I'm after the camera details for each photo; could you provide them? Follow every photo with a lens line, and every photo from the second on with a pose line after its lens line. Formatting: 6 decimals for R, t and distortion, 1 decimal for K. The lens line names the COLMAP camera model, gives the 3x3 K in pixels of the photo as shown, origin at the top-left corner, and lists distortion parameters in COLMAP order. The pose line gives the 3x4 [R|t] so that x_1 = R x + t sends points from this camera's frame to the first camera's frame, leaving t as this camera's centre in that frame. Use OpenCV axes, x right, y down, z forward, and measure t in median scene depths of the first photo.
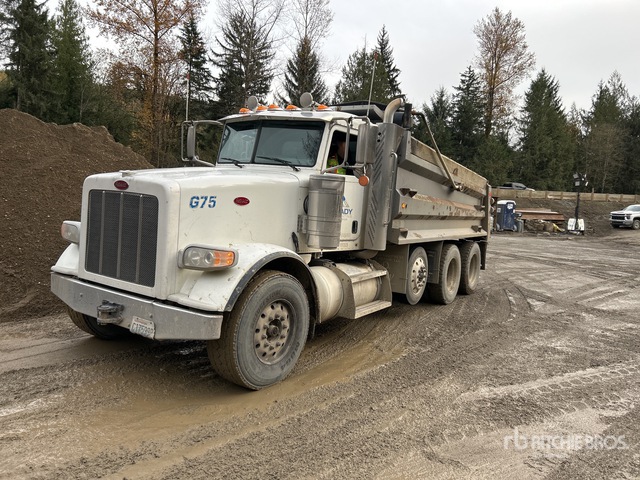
lens RADIAL K [[502.8, 0, 317.2], [0, 502.8, 239.0], [0, 0, 1]] dist [0.079054, 0.000303]
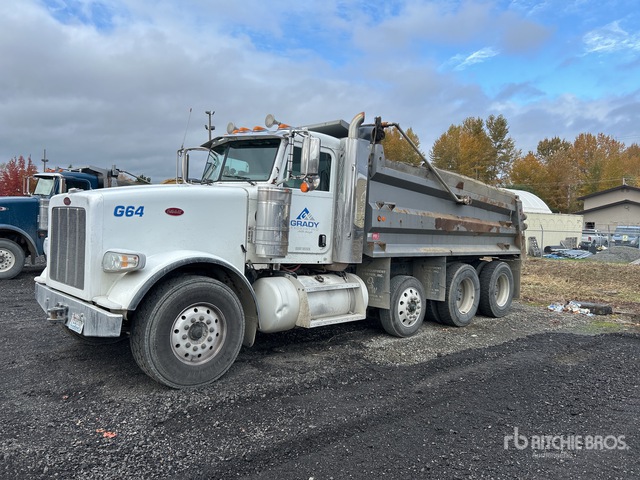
lens RADIAL K [[502.8, 0, 322.9], [0, 502.8, 237.9], [0, 0, 1]] dist [0.079054, 0.000303]
pose [[0.980045, -0.017980, -0.197959, 0.372376], [0.005578, 0.997996, -0.063029, 0.049857], [0.198696, 0.060667, 0.978182, -0.000017]]
